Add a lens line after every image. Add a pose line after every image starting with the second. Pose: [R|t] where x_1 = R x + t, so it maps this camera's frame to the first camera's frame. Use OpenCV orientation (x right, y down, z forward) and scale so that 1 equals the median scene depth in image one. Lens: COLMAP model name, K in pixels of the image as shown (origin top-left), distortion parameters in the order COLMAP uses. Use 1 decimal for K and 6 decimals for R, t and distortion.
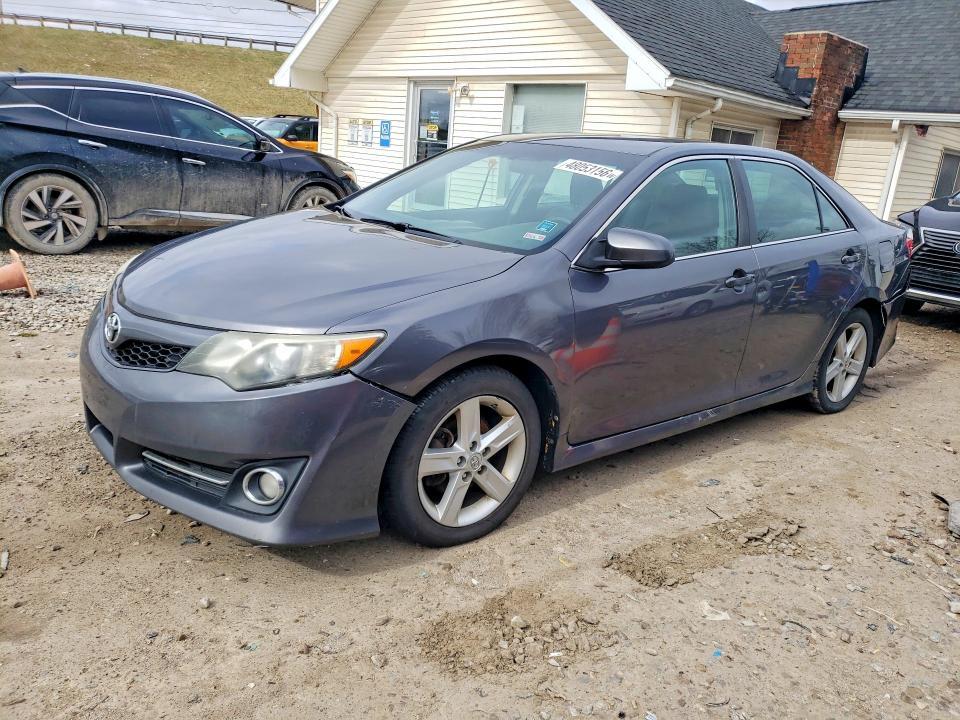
lens RADIAL K [[680.1, 0, 480.0], [0, 680.1, 360.0], [0, 0, 1]] dist [0.047296, -0.002535]
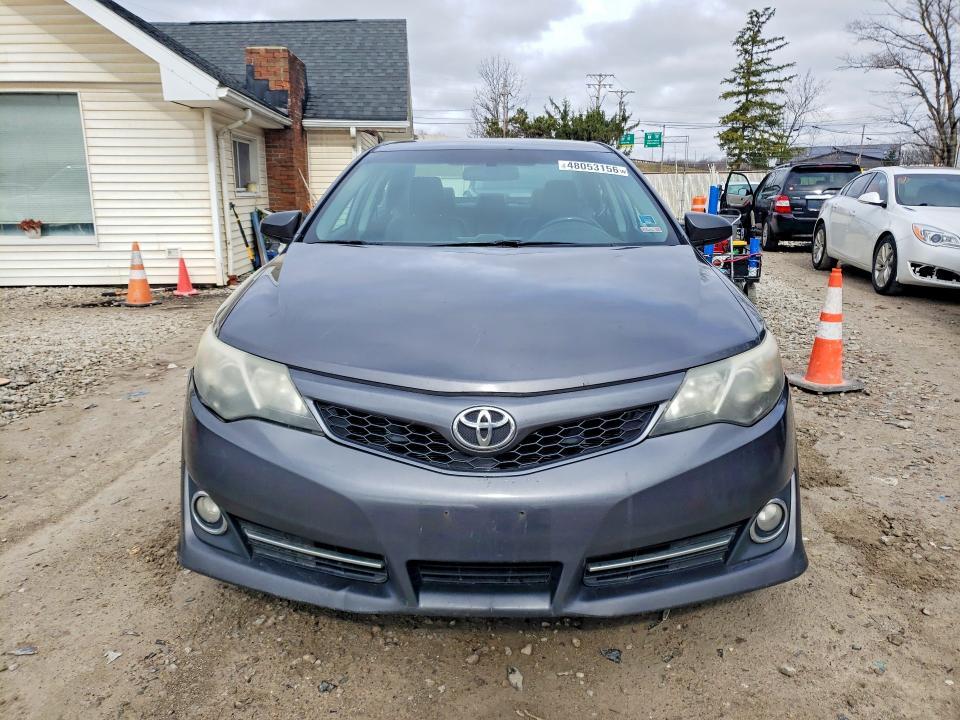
lens RADIAL K [[680.1, 0, 480.0], [0, 680.1, 360.0], [0, 0, 1]] dist [0.047296, -0.002535]
pose [[0.696249, -0.272040, 0.664253, -0.131773], [0.282441, 0.954579, 0.094896, -0.024906], [-0.659898, 0.121541, 0.741460, 0.064278]]
